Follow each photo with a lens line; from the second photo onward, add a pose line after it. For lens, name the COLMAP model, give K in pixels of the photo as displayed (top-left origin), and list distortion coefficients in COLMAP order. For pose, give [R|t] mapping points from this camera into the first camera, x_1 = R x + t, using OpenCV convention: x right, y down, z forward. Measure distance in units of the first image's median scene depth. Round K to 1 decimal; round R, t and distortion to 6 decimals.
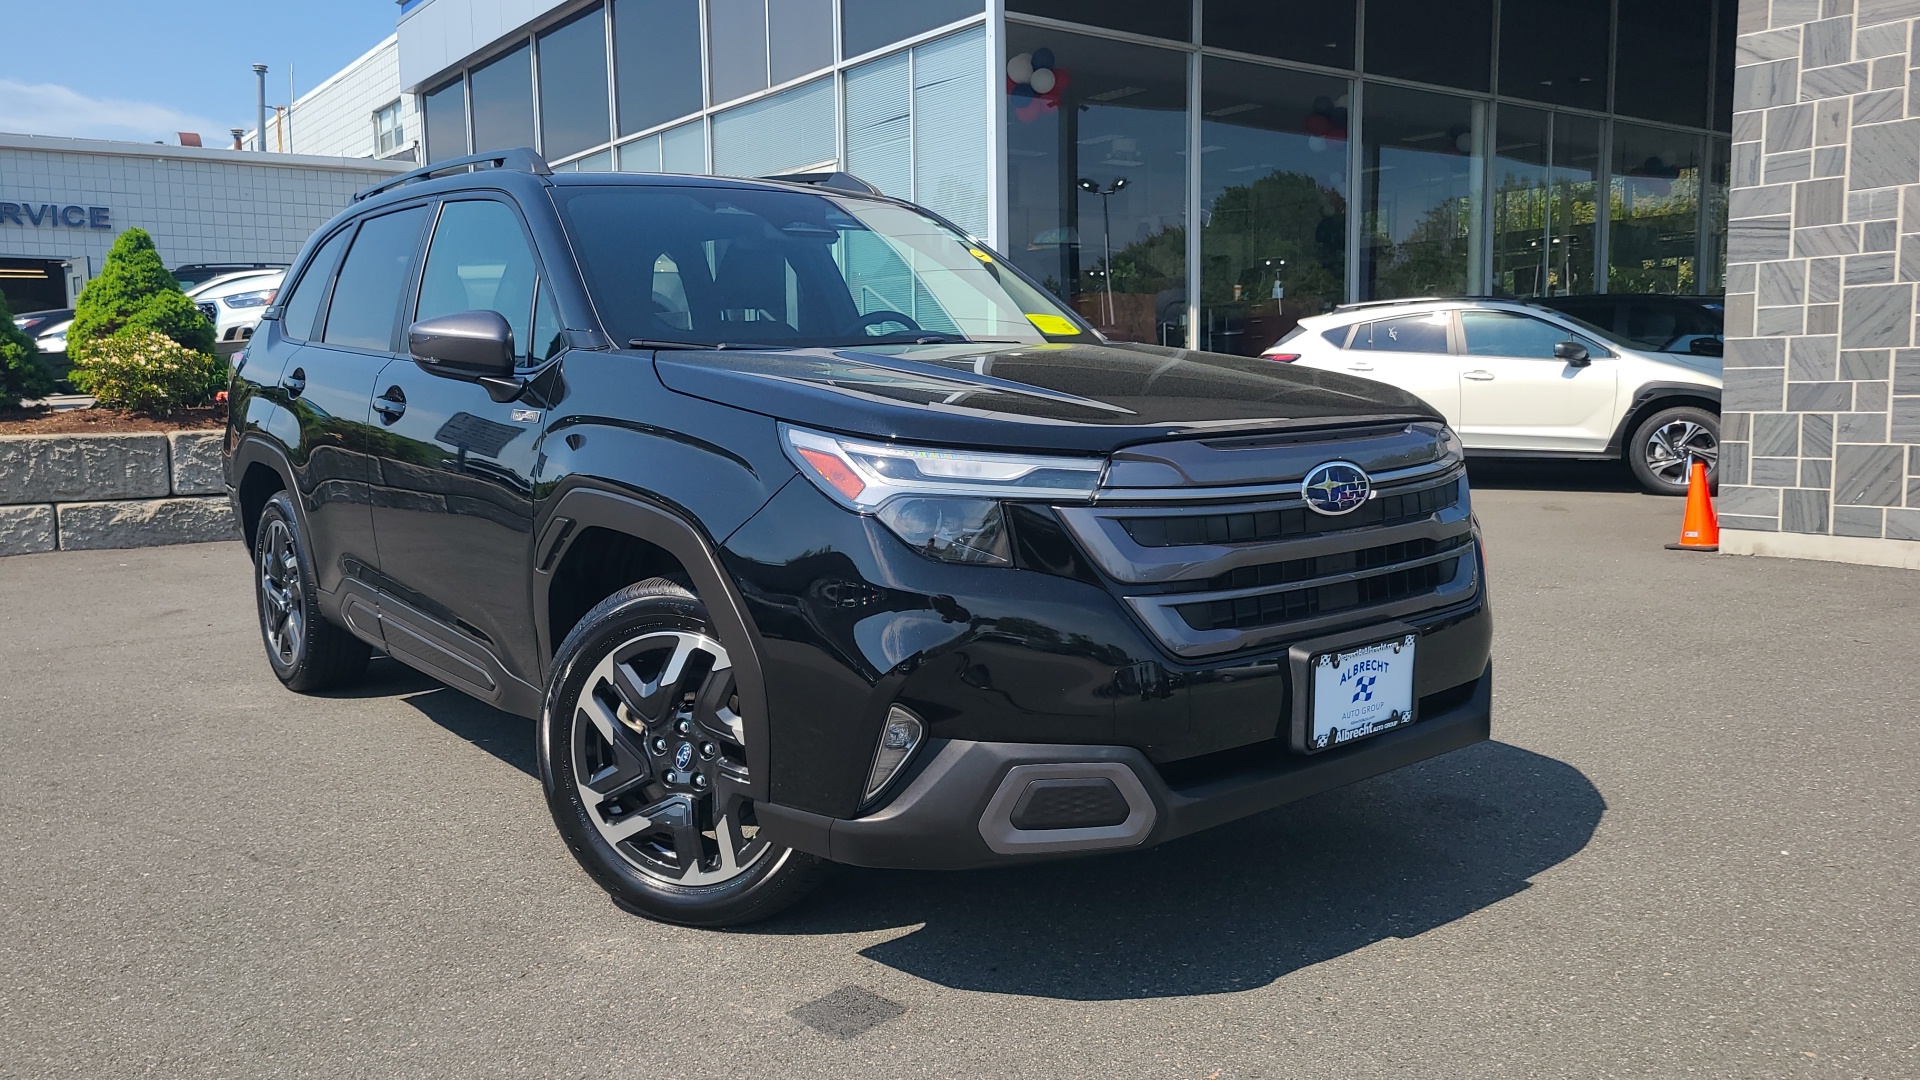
lens RADIAL K [[1457.2, 0, 916.5], [0, 1457.2, 550.5], [0, 0, 1]] dist [0.047912, -0.045036]
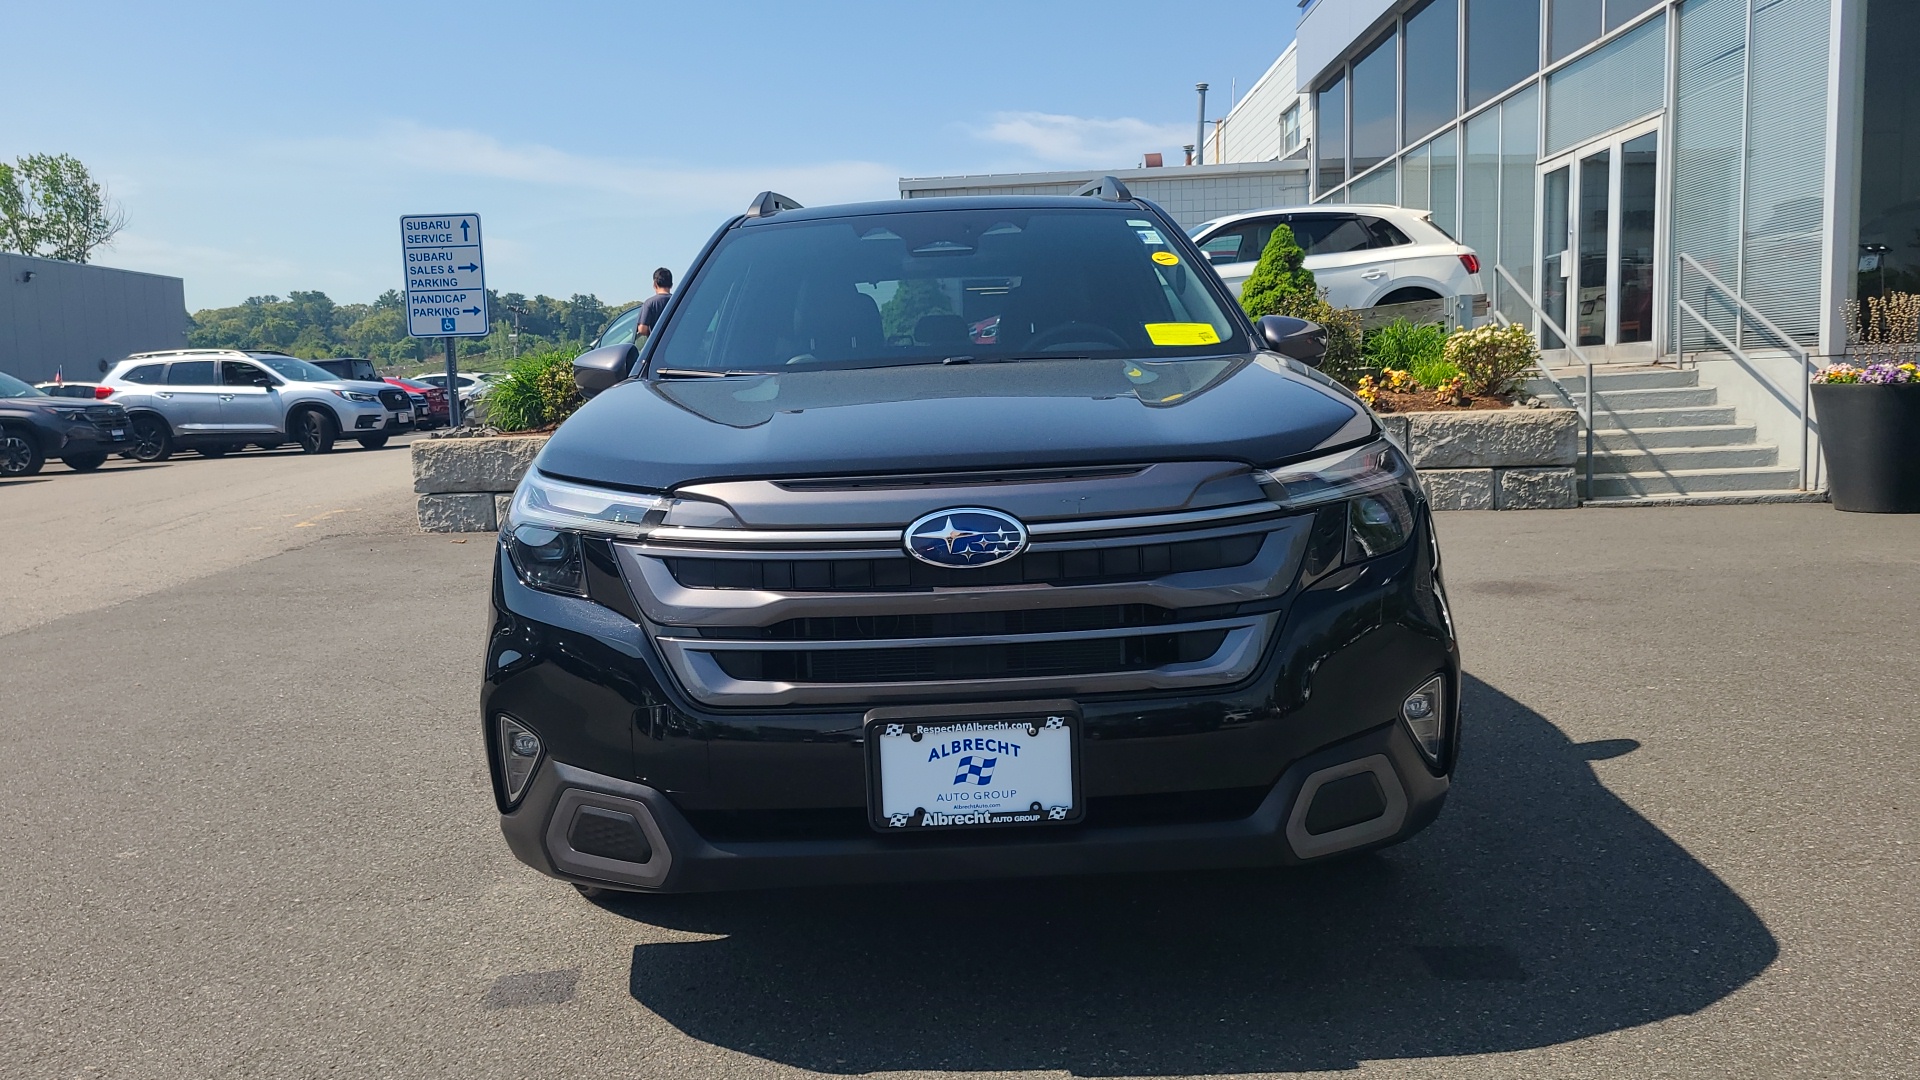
lens RADIAL K [[1457.2, 0, 940.3], [0, 1457.2, 578.2], [0, 0, 1]] dist [0.047912, -0.045036]
pose [[0.781086, 0.070821, -0.620394, 0.578913], [-0.053735, 0.997485, 0.046214, -0.041133], [0.622107, -0.002760, 0.782927, 0.220267]]
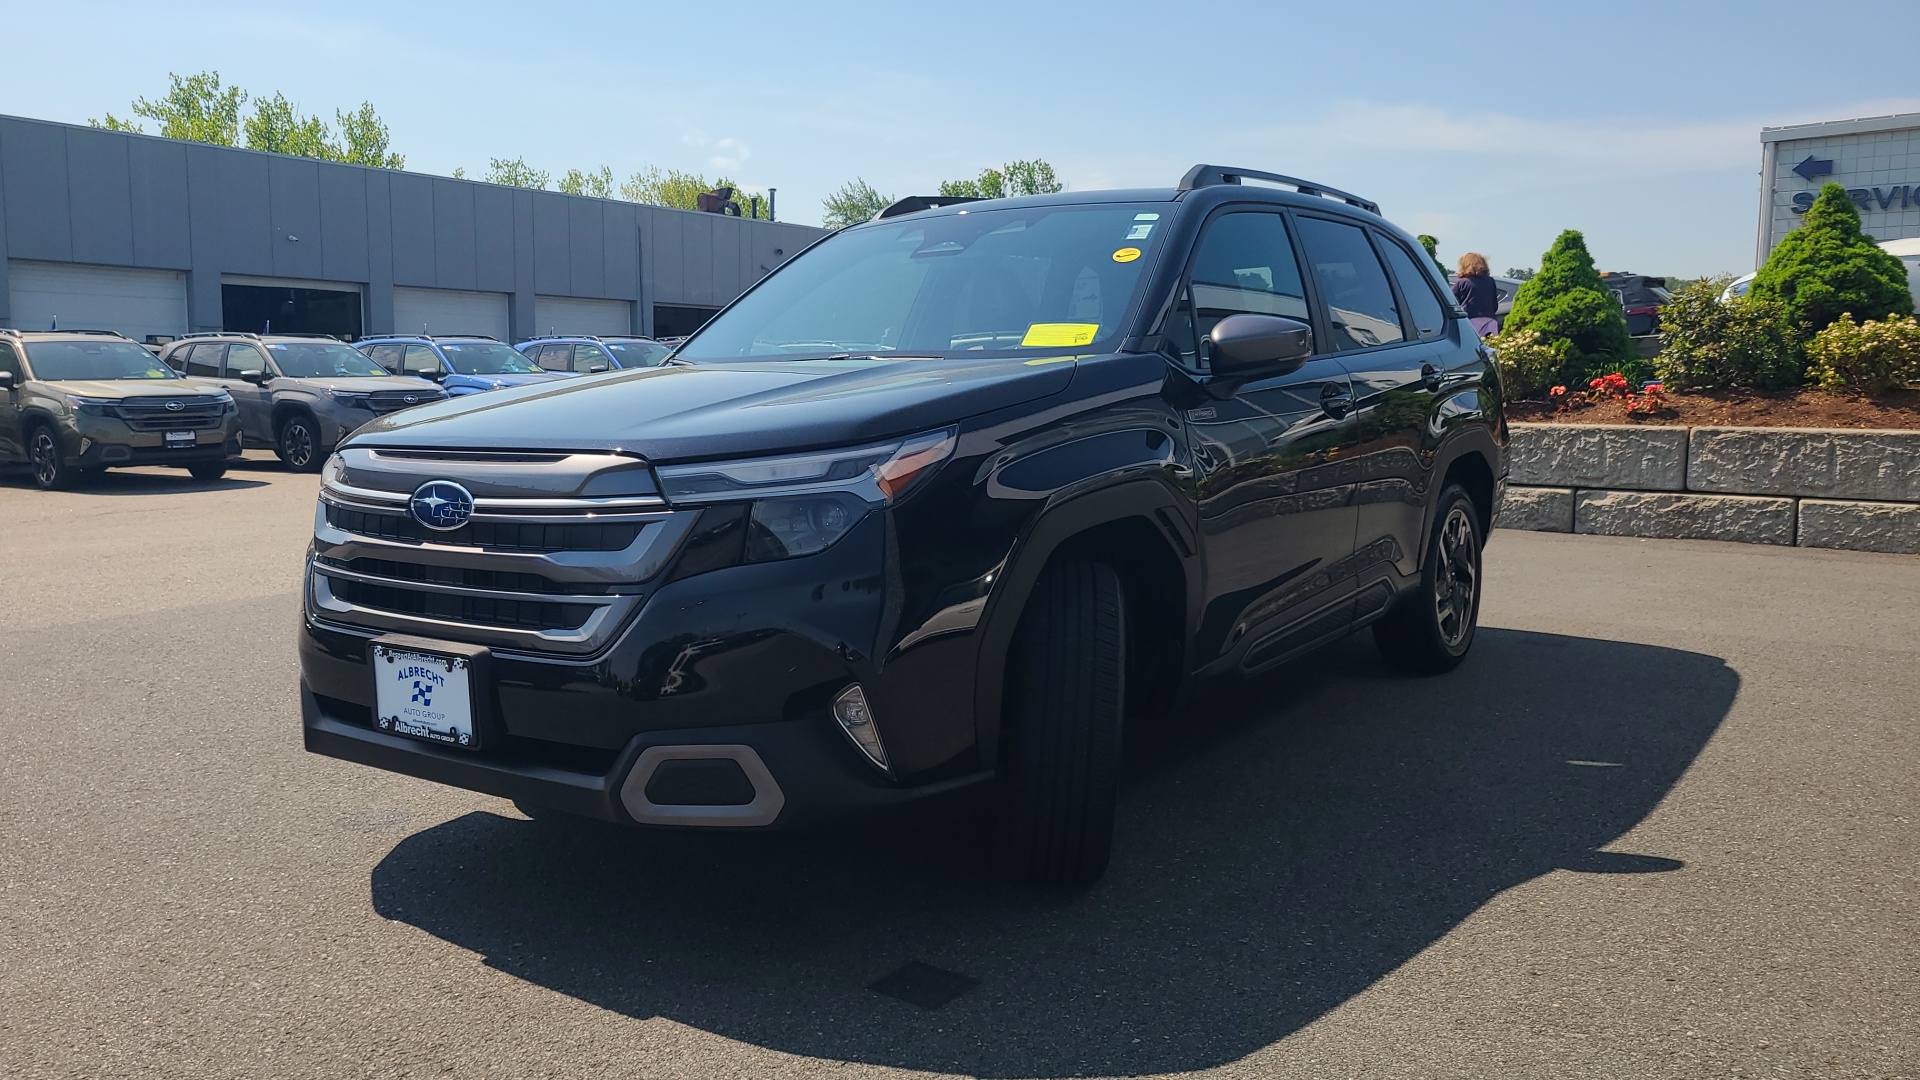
lens RADIAL K [[1457.2, 0, 886.0], [0, 1457.2, 575.9], [0, 0, 1]] dist [0.047912, -0.045036]
pose [[0.257517, 0.139833, -0.956102, 0.992104], [-0.114307, 0.986934, 0.113555, -0.106045], [0.959489, 0.080047, 0.270136, 0.728811]]
